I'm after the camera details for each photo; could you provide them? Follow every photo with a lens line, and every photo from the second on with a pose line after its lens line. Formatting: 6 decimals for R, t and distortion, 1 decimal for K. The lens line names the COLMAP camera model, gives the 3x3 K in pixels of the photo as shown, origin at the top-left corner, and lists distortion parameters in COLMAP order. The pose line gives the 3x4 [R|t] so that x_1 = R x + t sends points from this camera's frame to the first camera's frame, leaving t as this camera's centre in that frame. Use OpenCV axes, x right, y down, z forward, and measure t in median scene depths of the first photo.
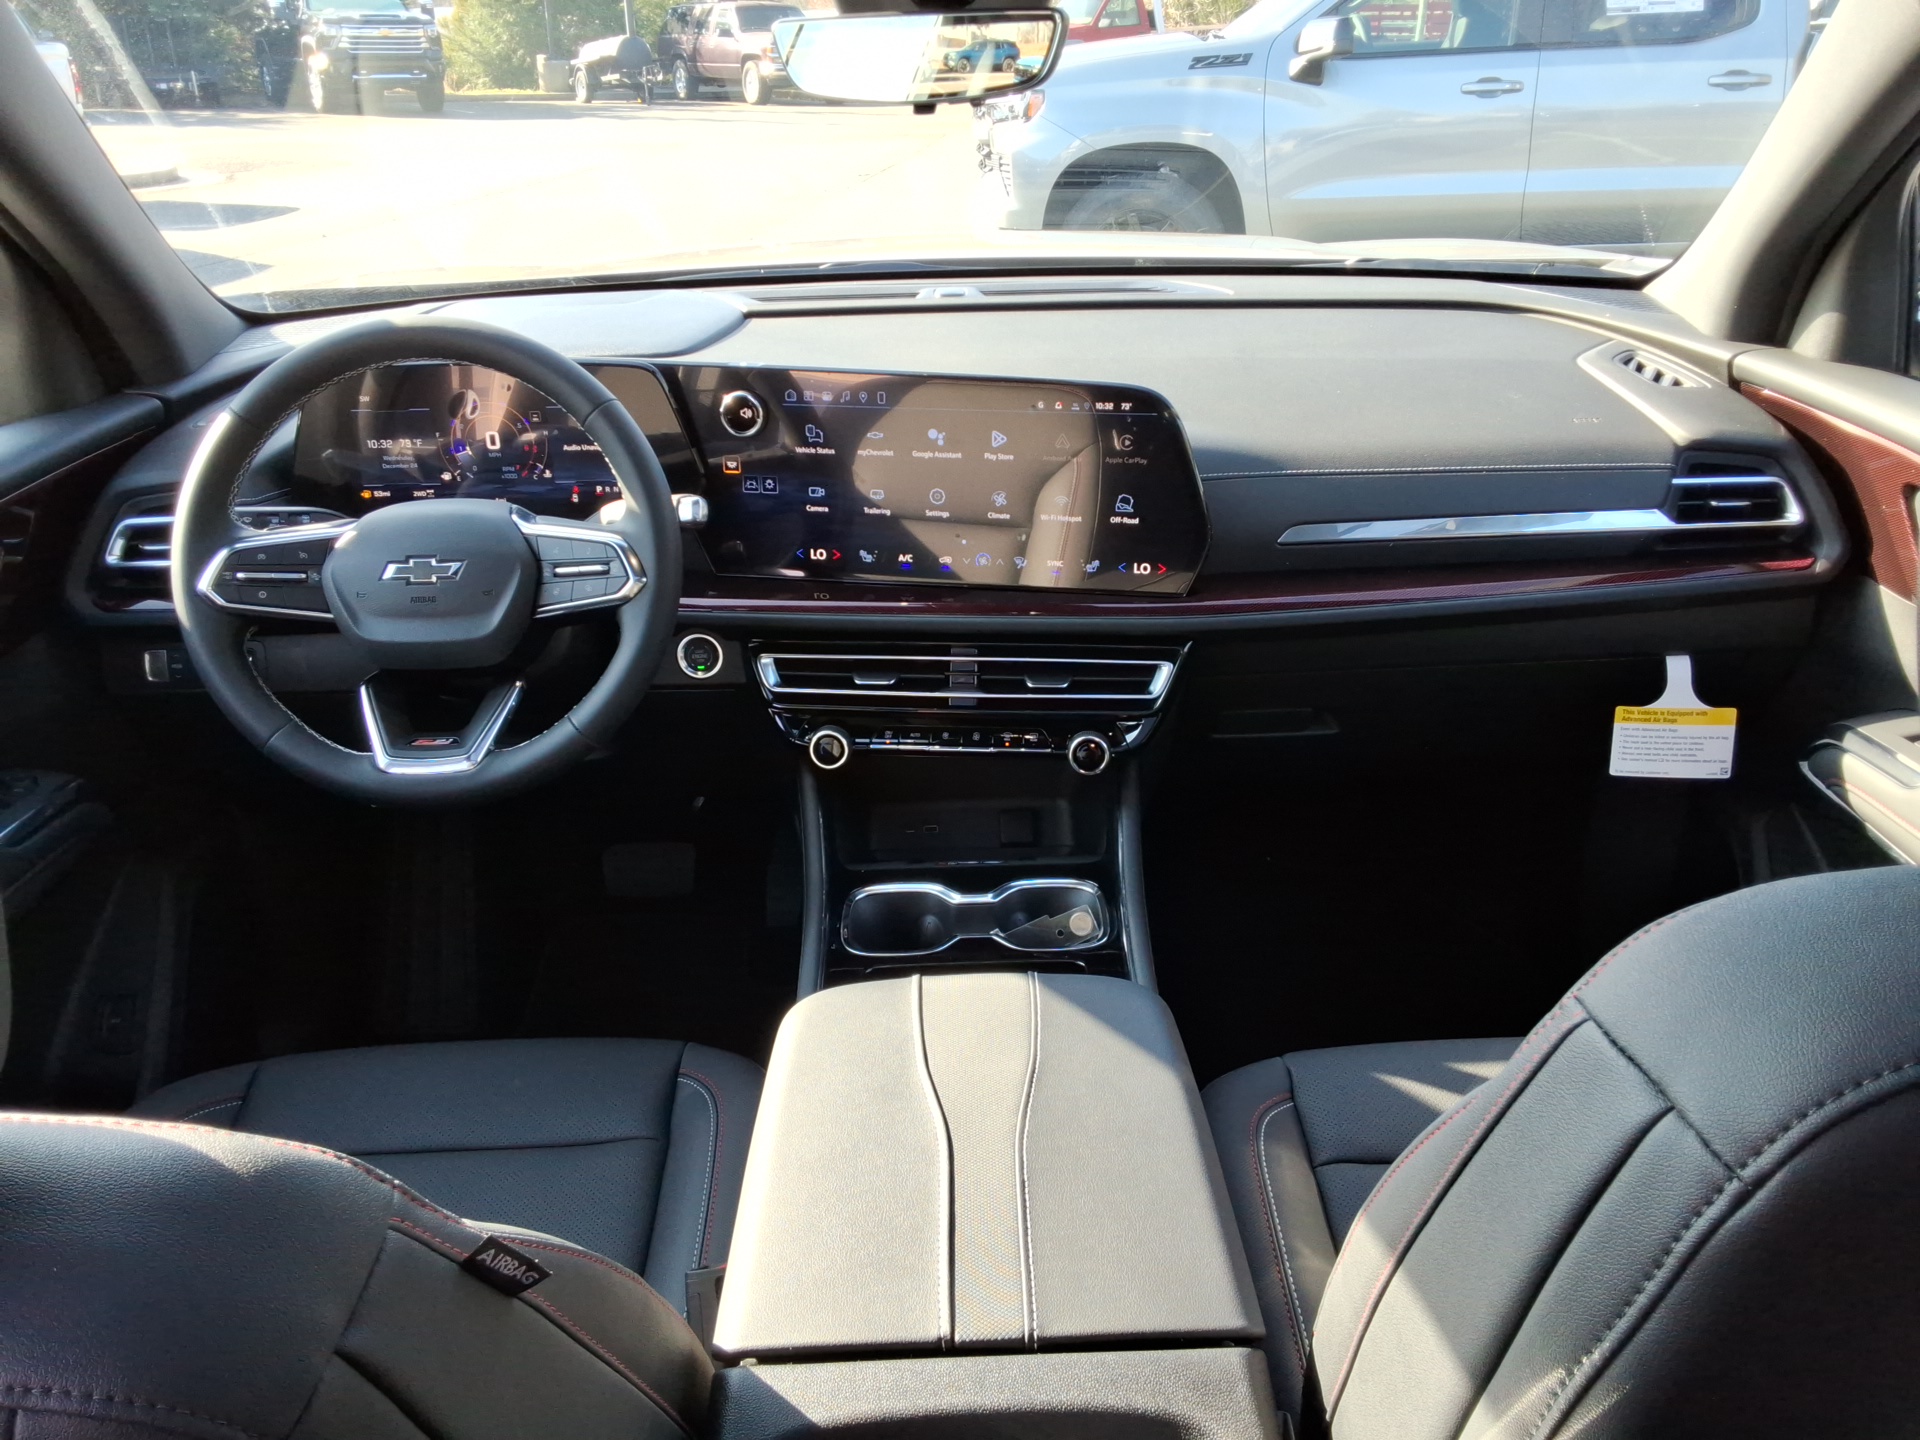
lens RADIAL K [[1542.8, 0, 988.1], [0, 1542.8, 709.0], [0, 0, 1]] dist [0.109542, -0.163939]
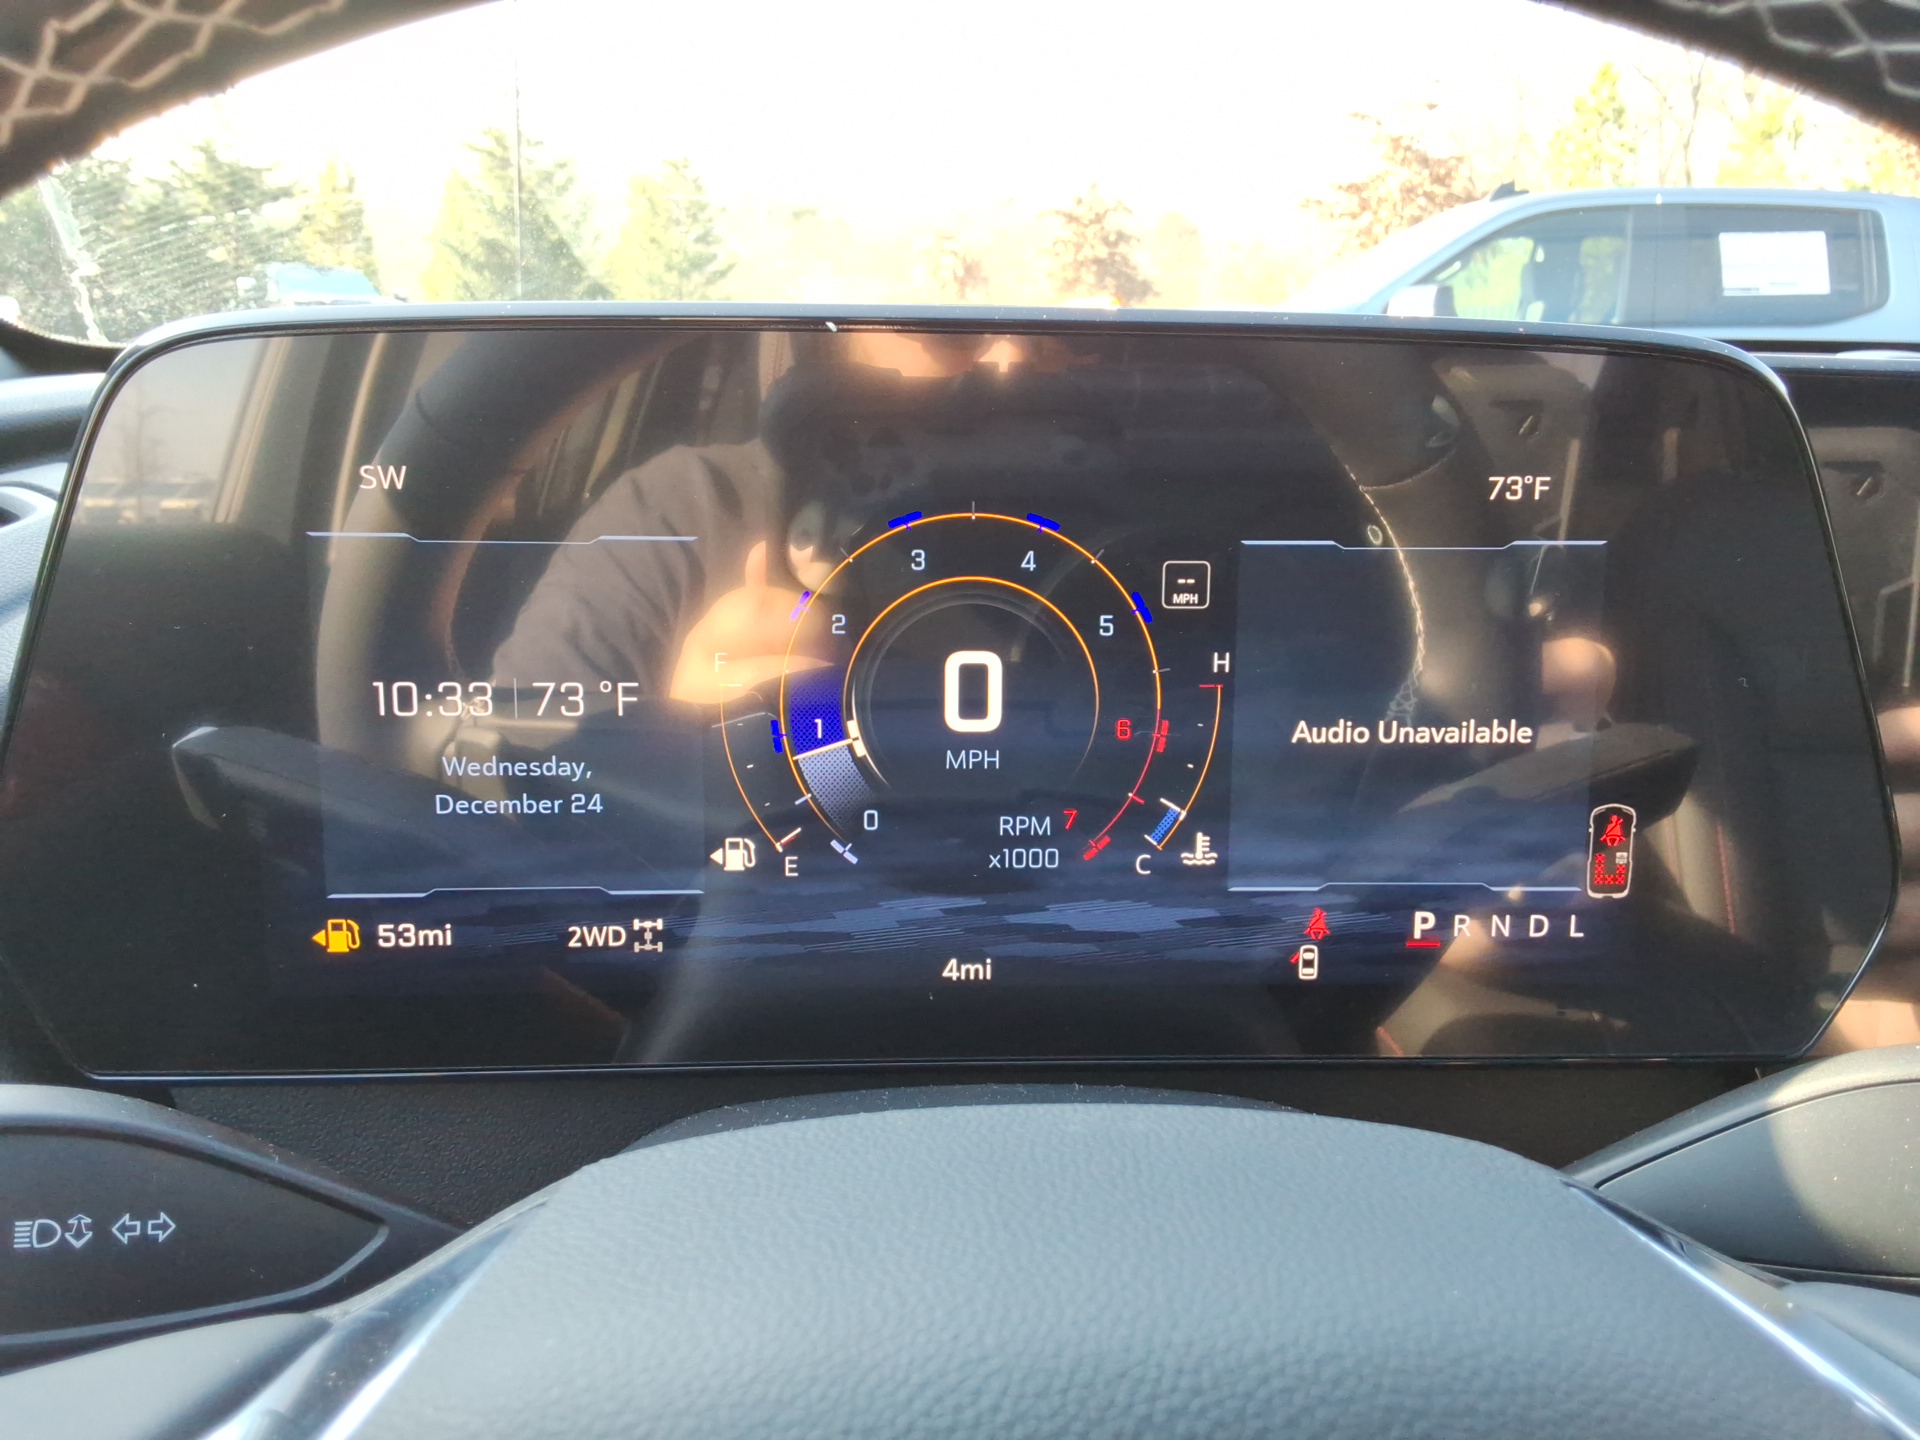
lens RADIAL K [[1542.8, 0, 992.2], [0, 1542.8, 714.8], [0, 0, 1]] dist [0.109542, -0.163939]
pose [[0.998585, 0.026503, 0.046102, -0.328030], [-0.017720, 0.983246, -0.181418, -0.132756], [-0.050138, 0.180345, 0.982325, 0.803801]]
